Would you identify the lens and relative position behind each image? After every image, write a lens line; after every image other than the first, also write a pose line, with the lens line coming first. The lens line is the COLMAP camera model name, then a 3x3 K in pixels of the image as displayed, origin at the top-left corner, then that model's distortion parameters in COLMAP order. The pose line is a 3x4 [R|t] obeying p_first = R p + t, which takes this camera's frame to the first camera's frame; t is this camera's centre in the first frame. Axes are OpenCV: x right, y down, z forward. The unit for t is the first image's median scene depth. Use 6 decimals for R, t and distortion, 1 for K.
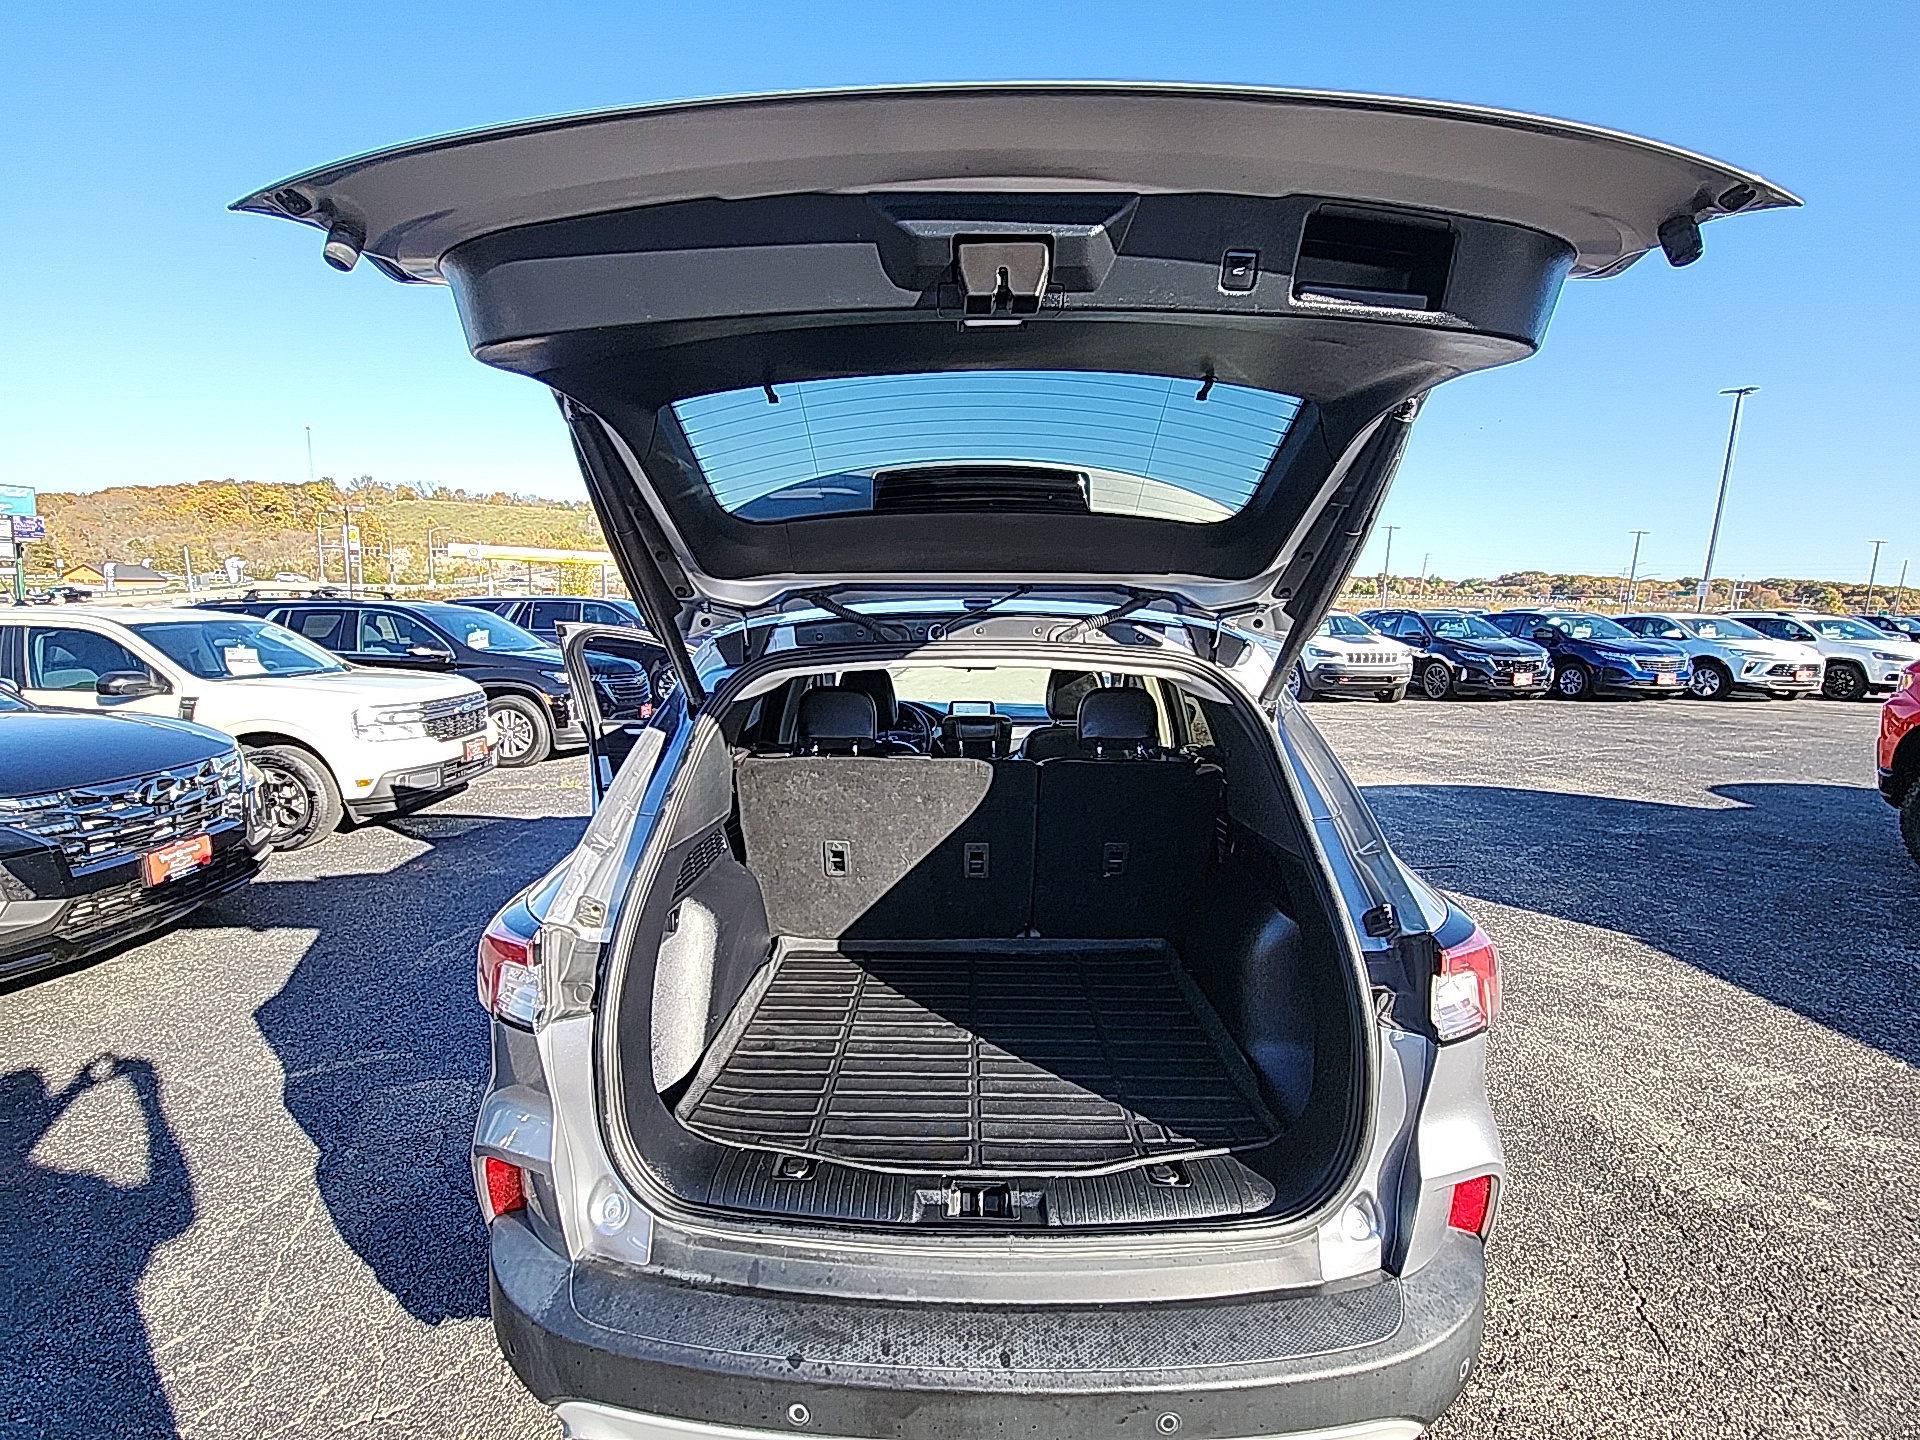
lens RADIAL K [[769.7, 0, 953.5], [0, 769.7, 702.3], [0, 0, 1]] dist [0.020818, -0.013833]
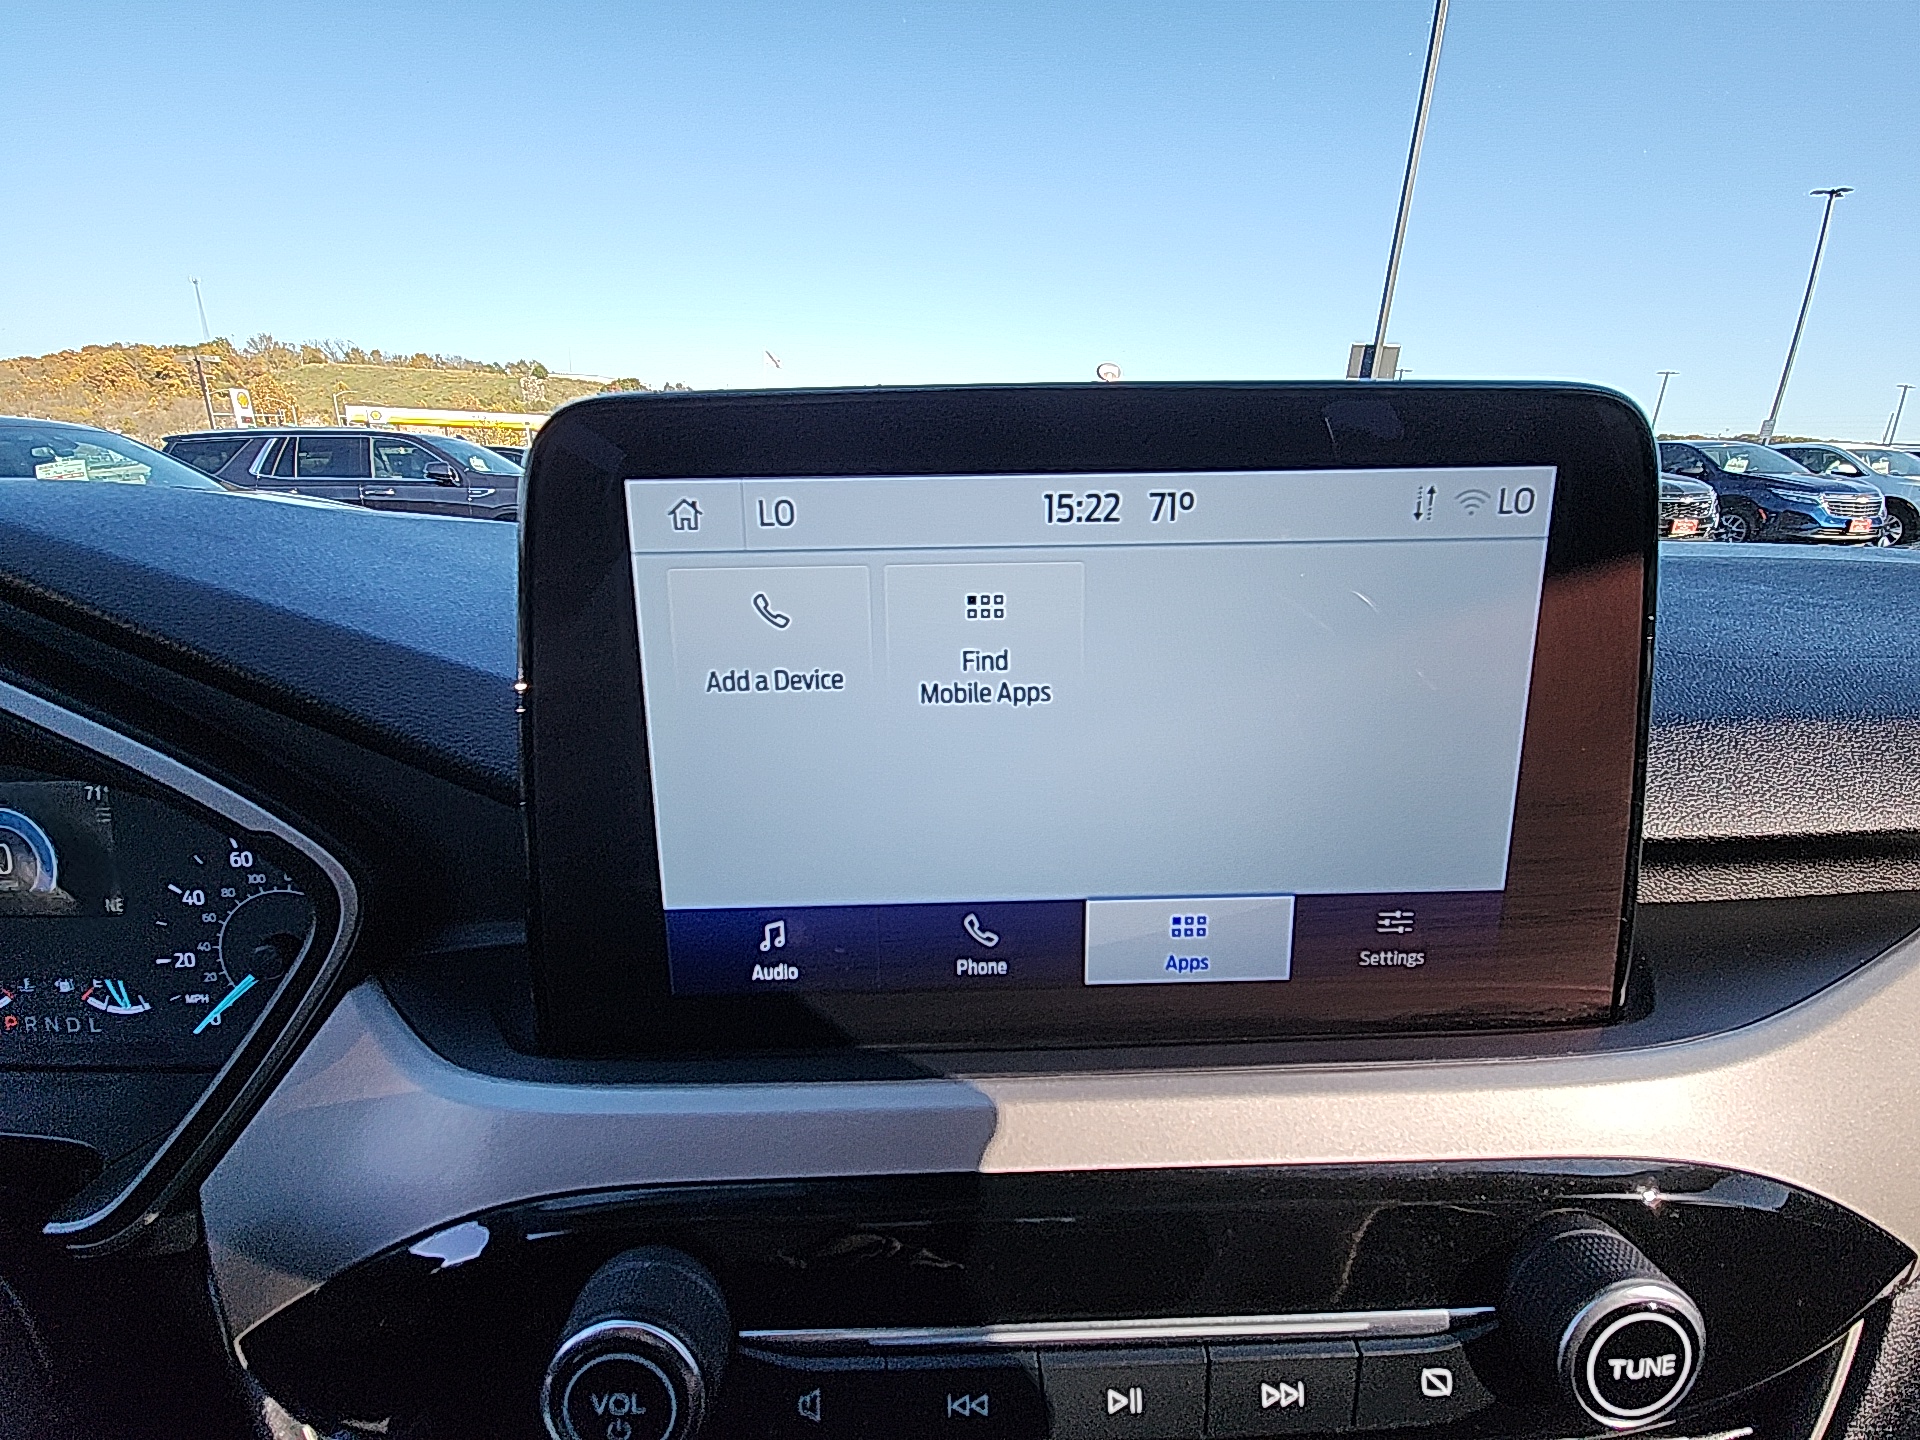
lens RADIAL K [[768.4, 0, 957.5], [0, 768.4, 712.0], [0, 0, 1]] dist [0.021038, -0.015160]
pose [[0.998920, -0.026891, 0.037895, 0.006734], [0.019977, 0.984846, 0.172276, 0.005115], [-0.041953, -0.171333, 0.984319, 0.573367]]
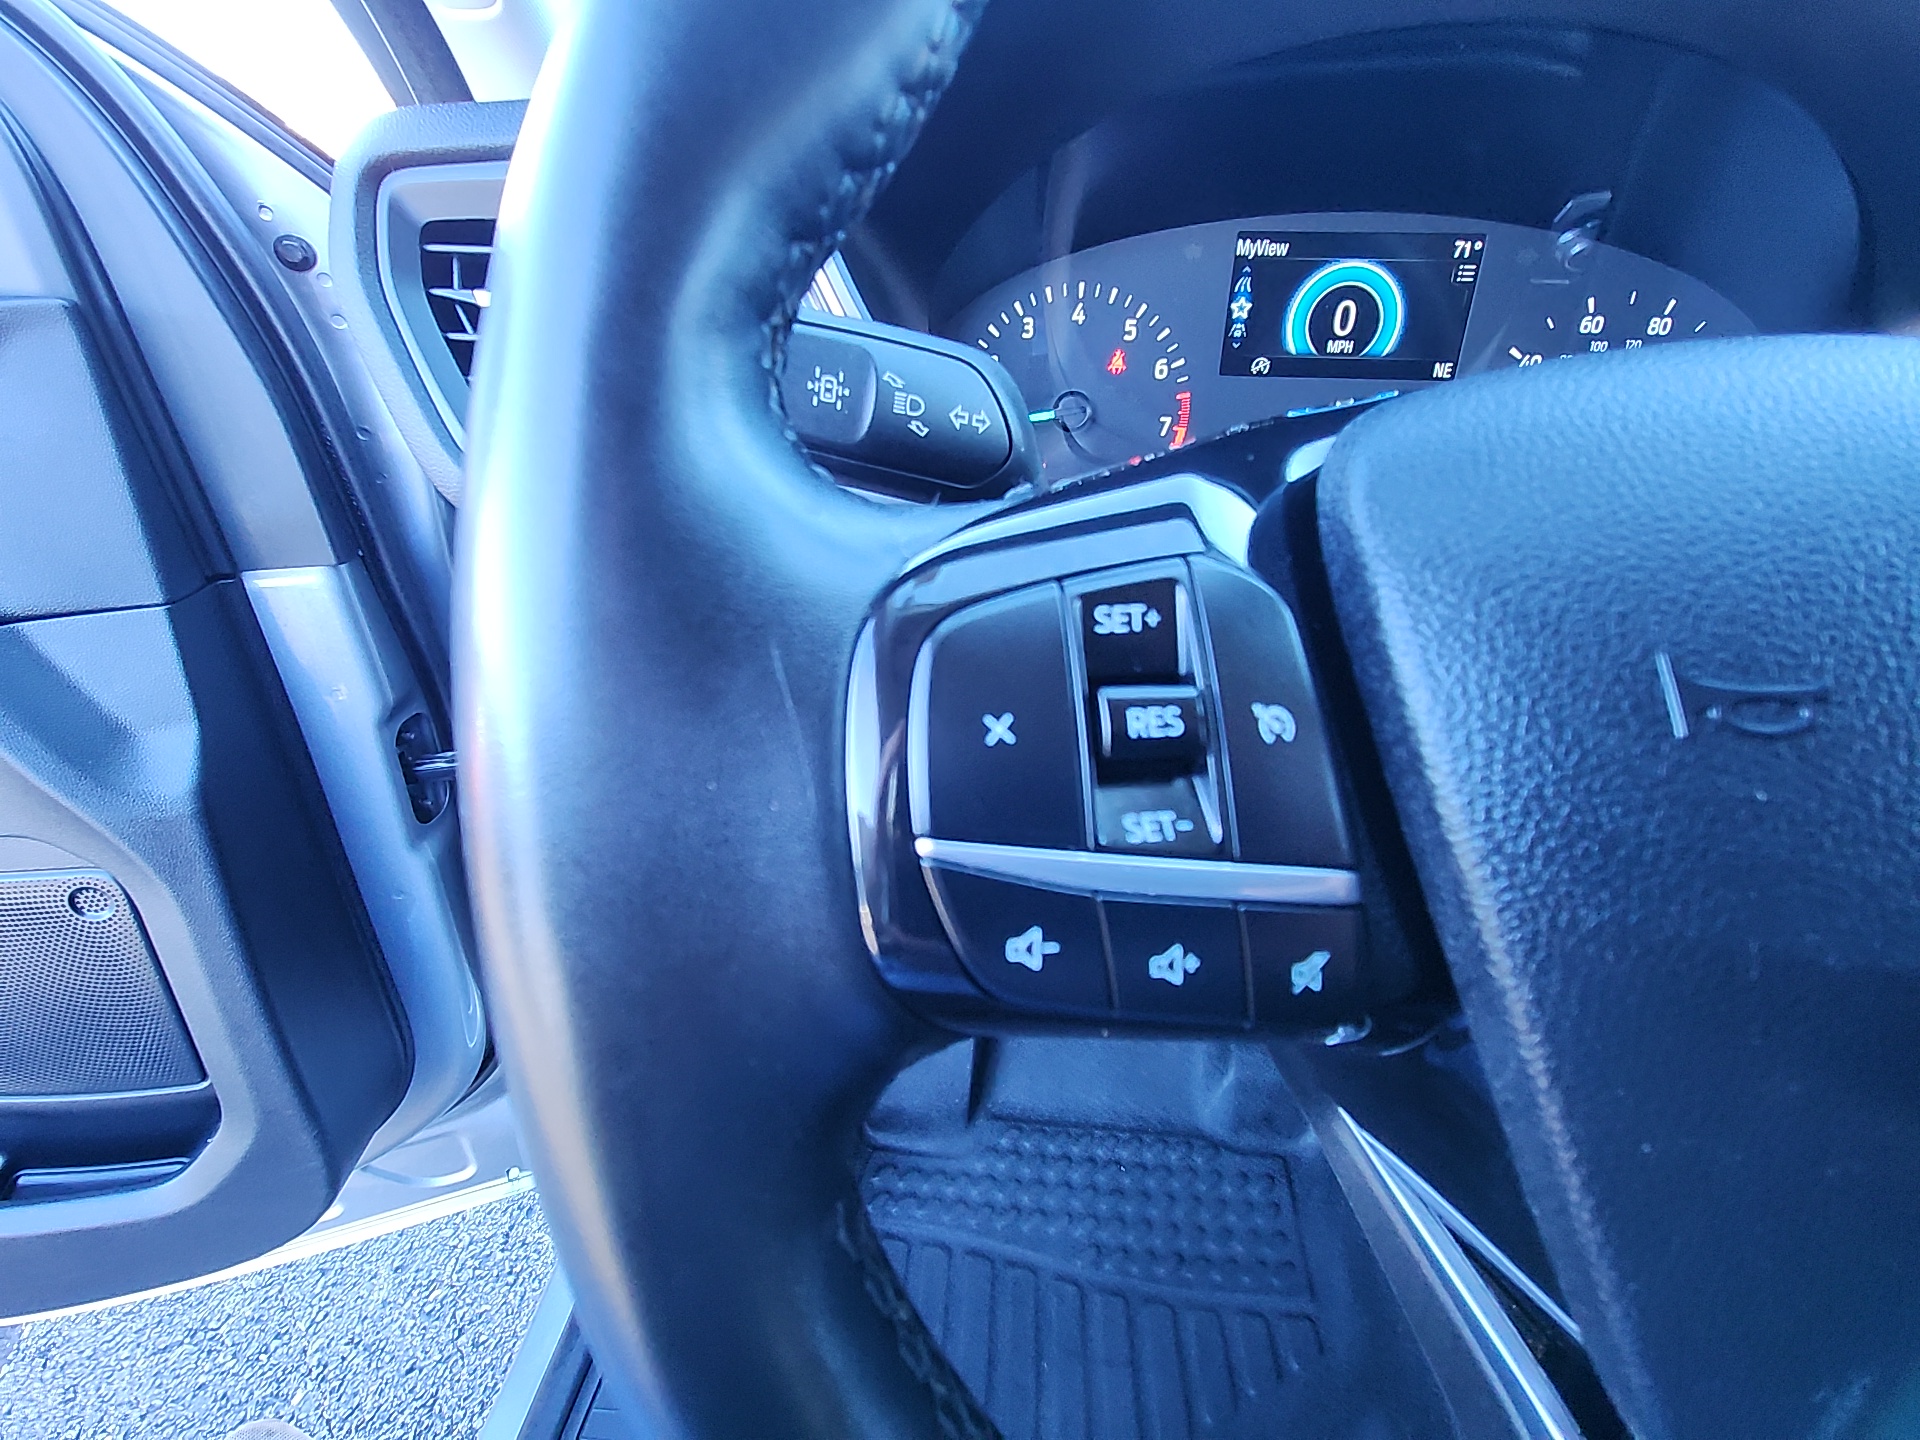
lens RADIAL K [[773.0, 0, 957.1], [0, 773.0, 705.3], [0, 0, 1]] dist [0.024591, -0.015473]
pose [[0.998437, 0.042210, -0.036623, -0.070405], [-0.024227, 0.917511, 0.396972, 0.023992], [0.050358, -0.395464, 0.917100, 0.562707]]
